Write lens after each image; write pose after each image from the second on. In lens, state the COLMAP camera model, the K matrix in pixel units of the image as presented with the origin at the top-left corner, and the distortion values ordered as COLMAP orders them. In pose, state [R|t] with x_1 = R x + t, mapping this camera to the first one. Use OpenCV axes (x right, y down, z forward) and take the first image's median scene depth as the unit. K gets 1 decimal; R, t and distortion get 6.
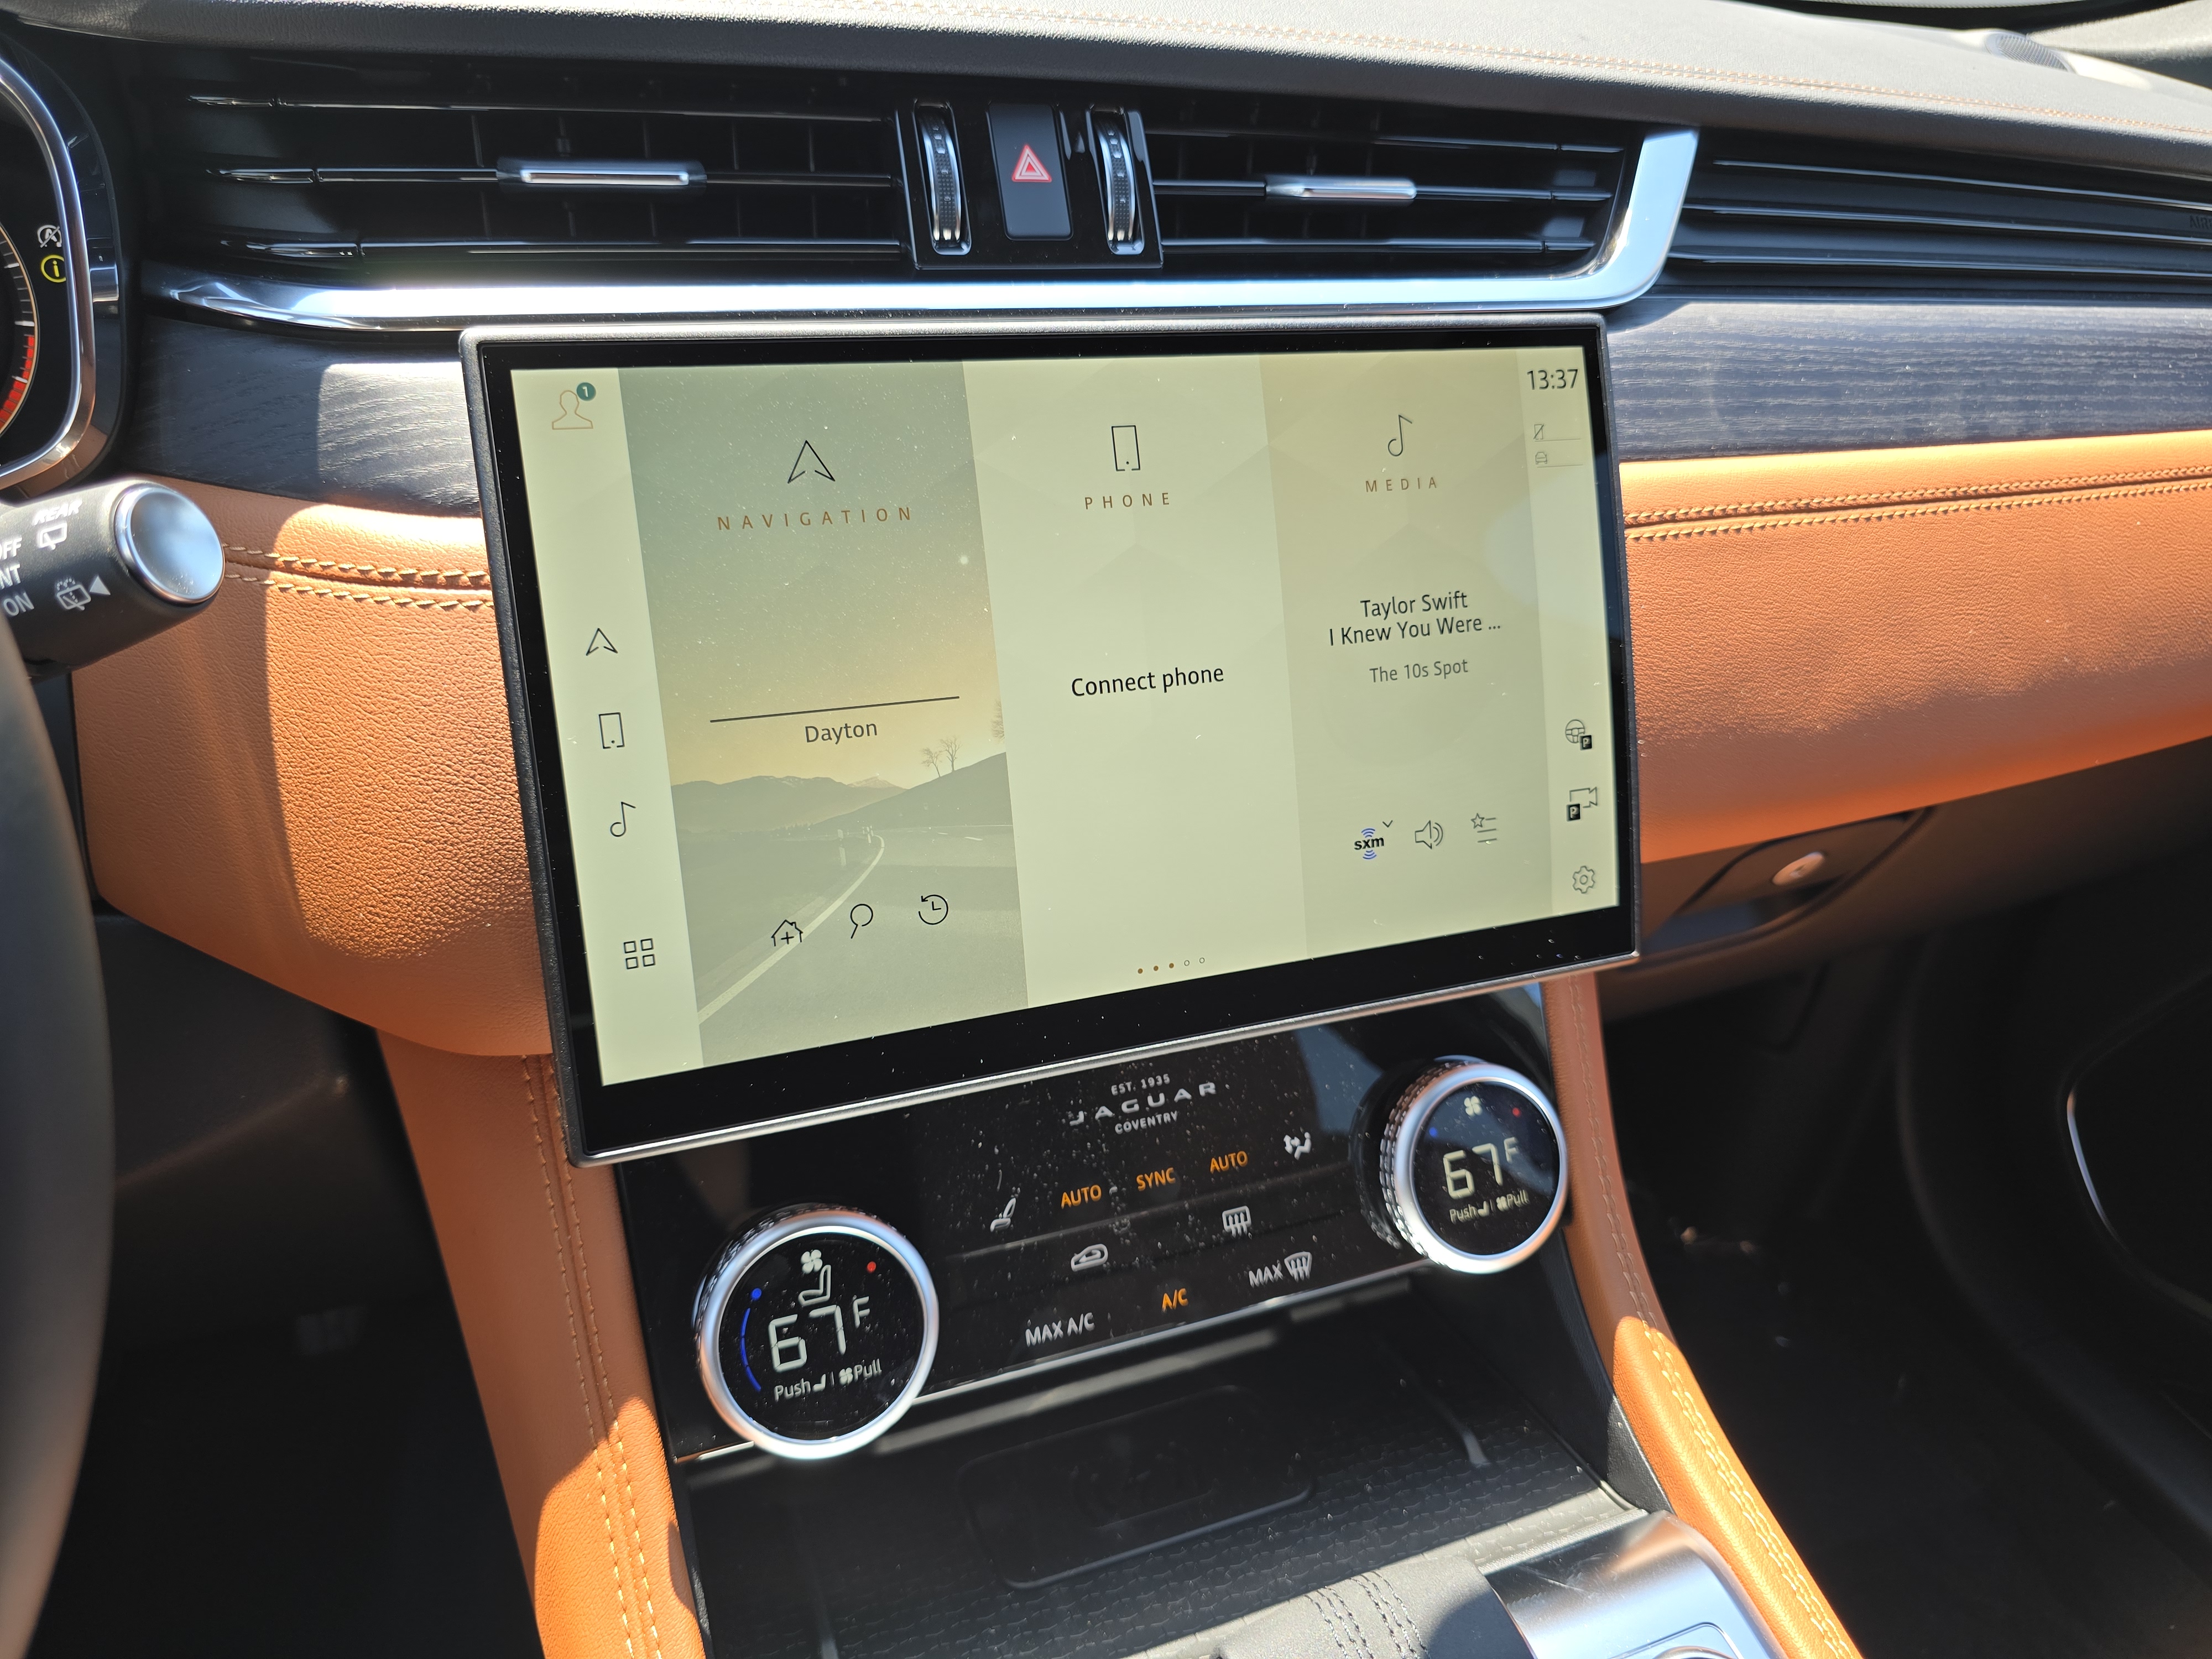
lens RADIAL K [[1525.6, 0, 1111.6], [0, 1525.6, 817.9], [0, 0, 1]] dist [0.043042, -0.058452]
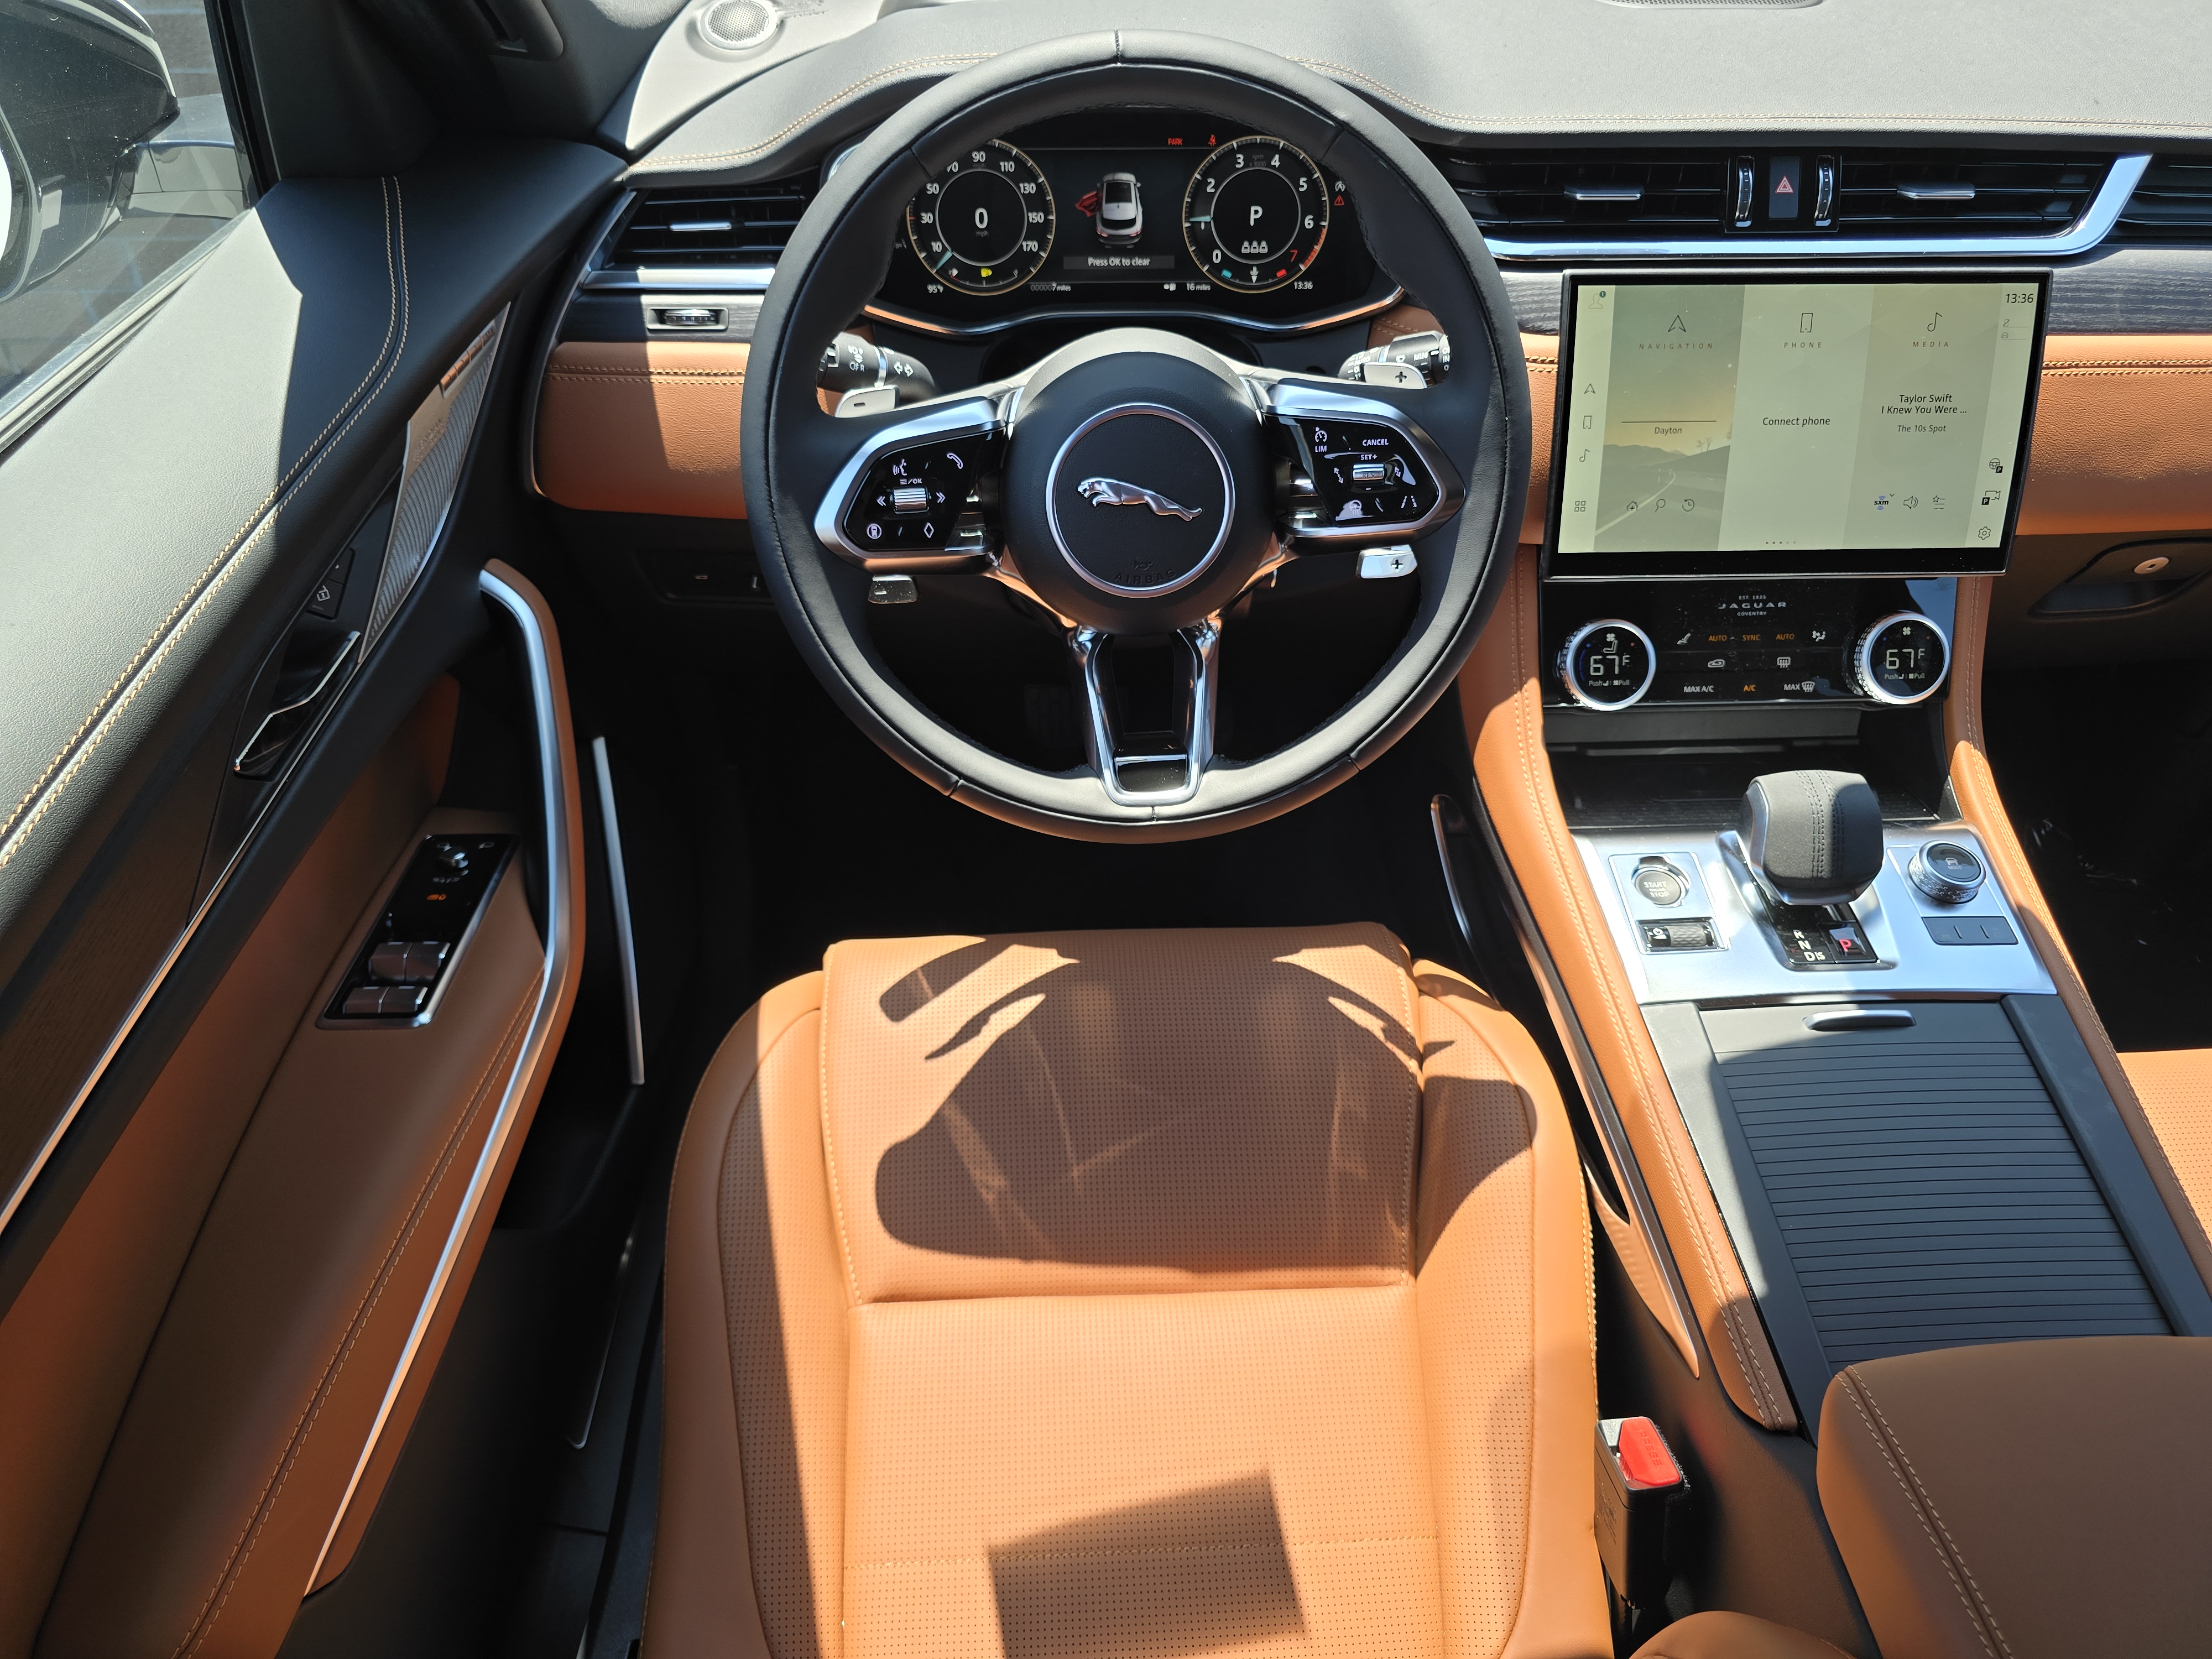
lens RADIAL K [[1525.6, 0, 1111.6], [0, 1525.6, 817.9], [0, 0, 1]] dist [0.043042, -0.058452]
pose [[0.941669, 0.173860, -0.288152, -0.168729], [-0.116772, 0.971823, 0.204755, 0.134985], [0.315632, -0.159163, 0.935438, -1.562241]]
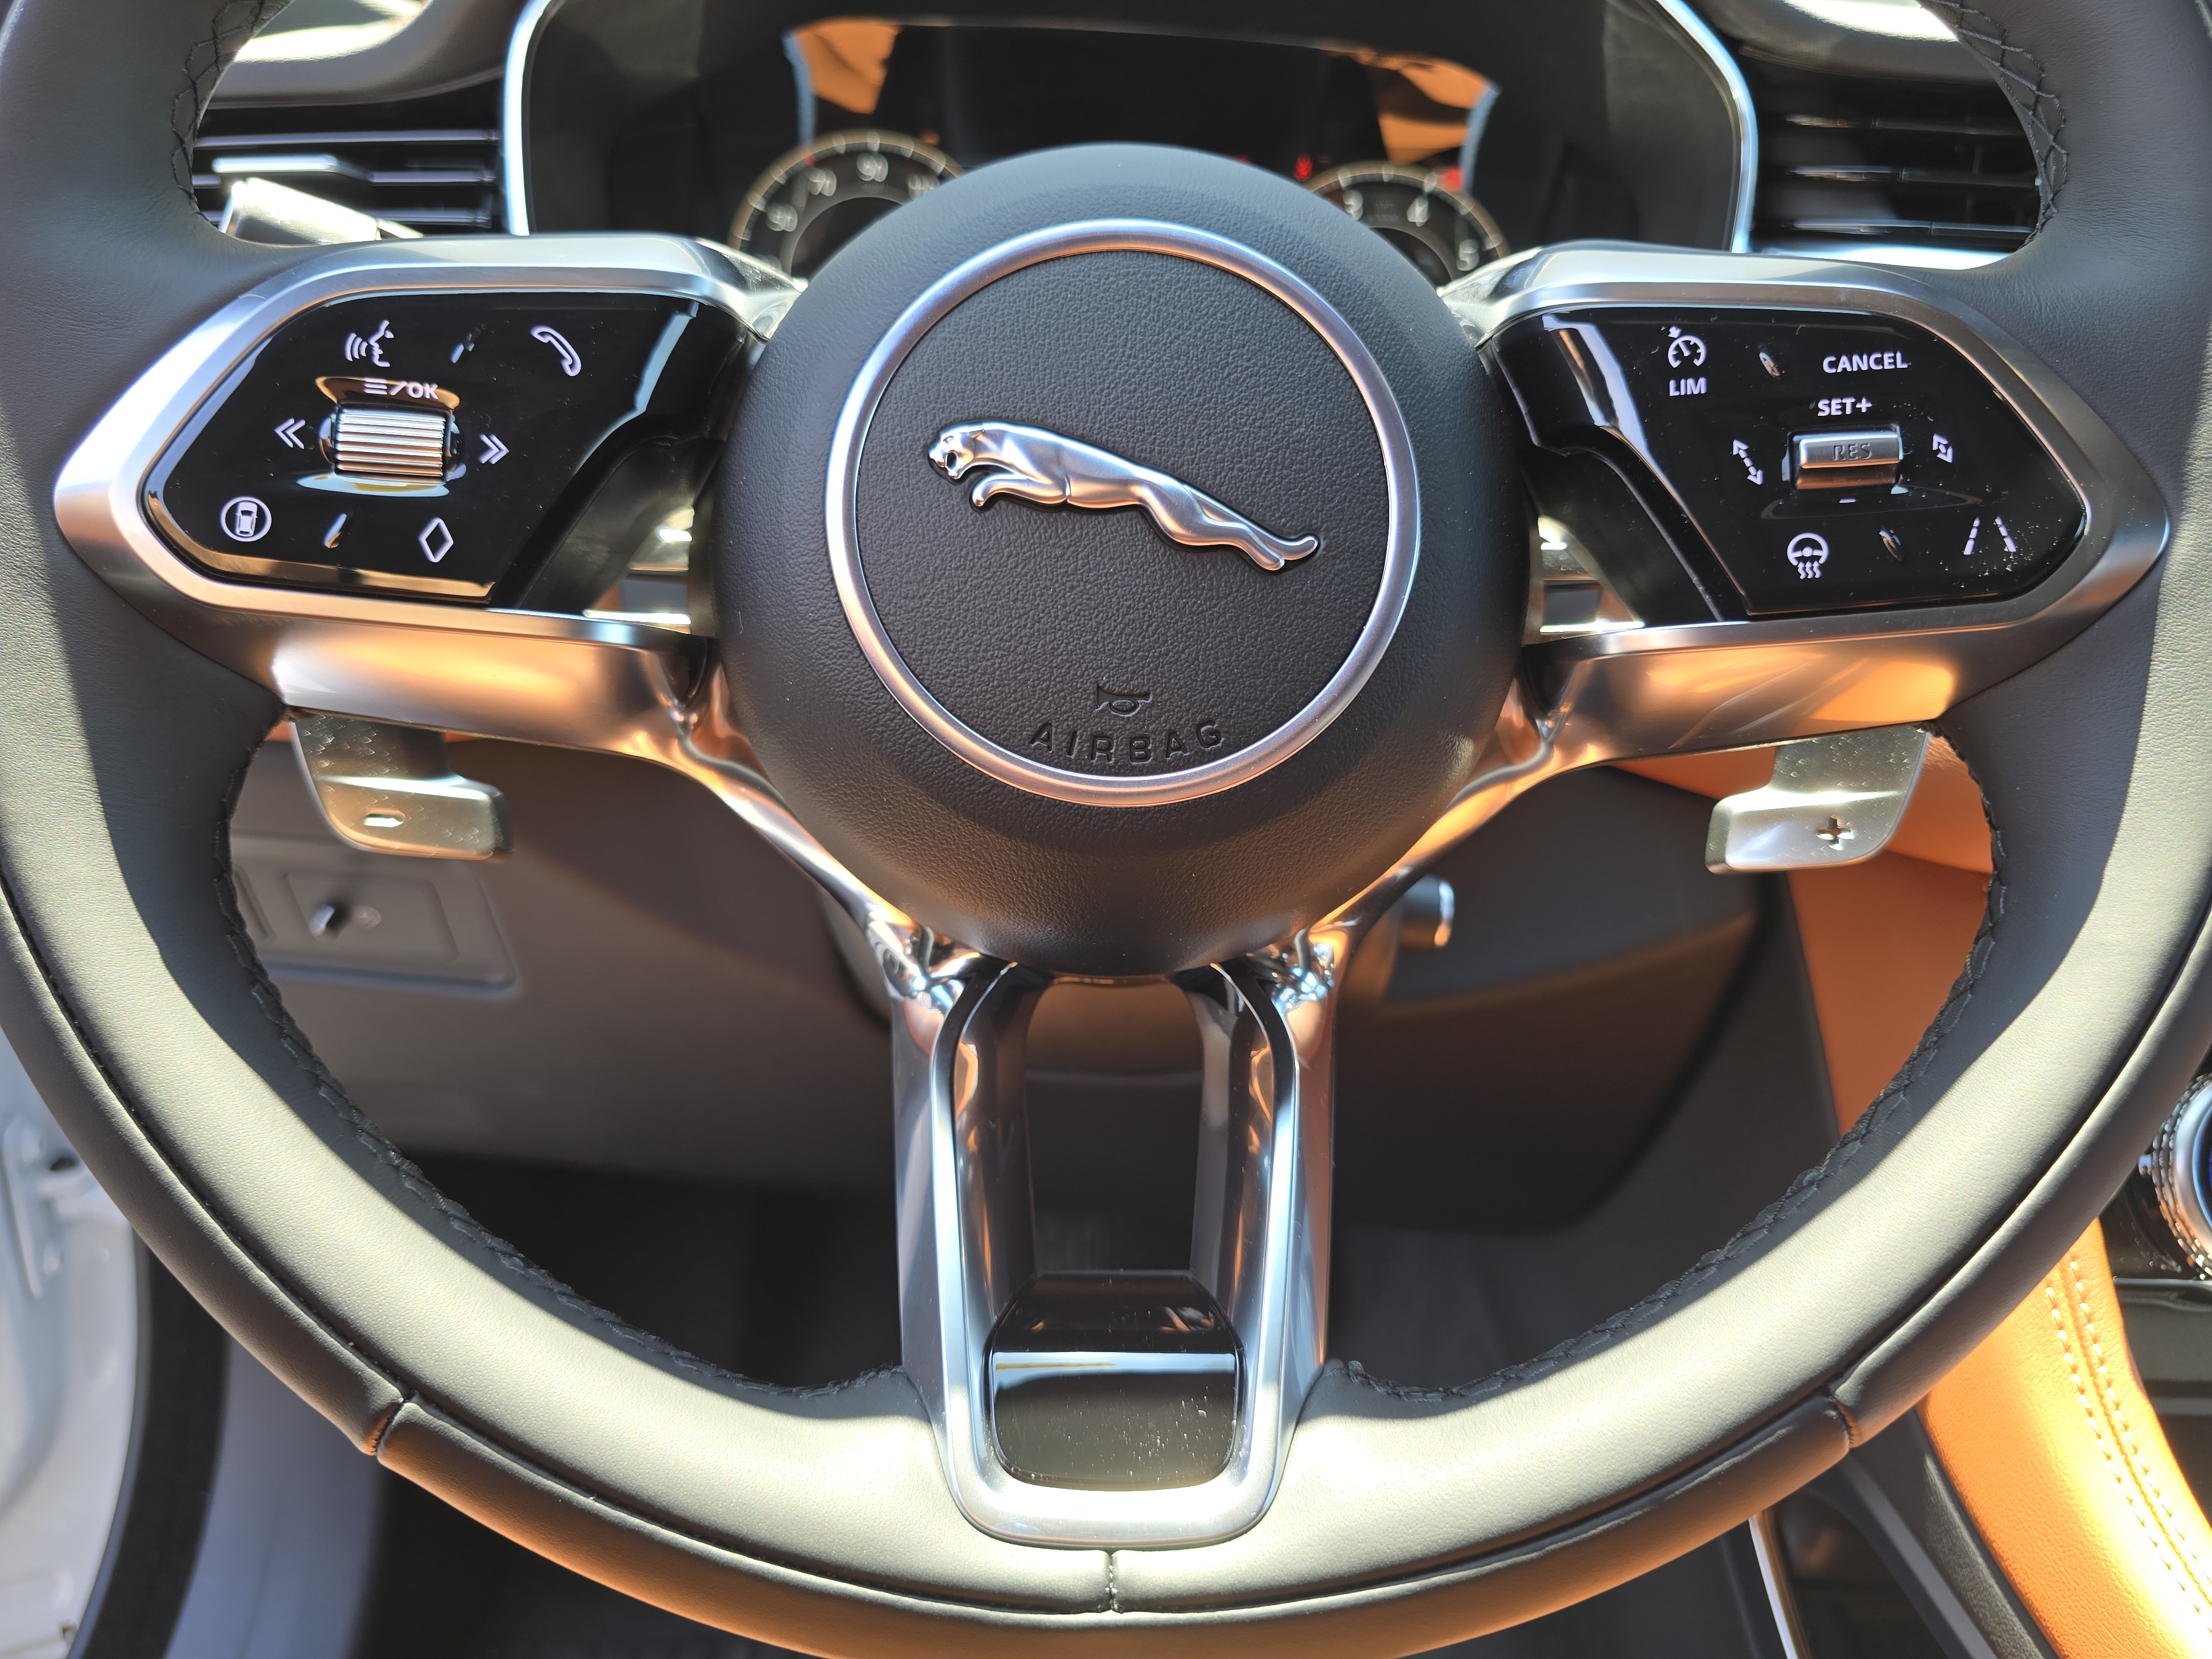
lens RADIAL K [[1525.6, 0, 1111.6], [0, 1525.6, 817.9], [0, 0, 1]] dist [0.043042, -0.058452]
pose [[0.932591, 0.109600, -0.343892, -0.534099], [-0.174936, 0.970646, -0.165054, 0.359180], [0.315708, 0.214087, 0.924389, -0.243225]]
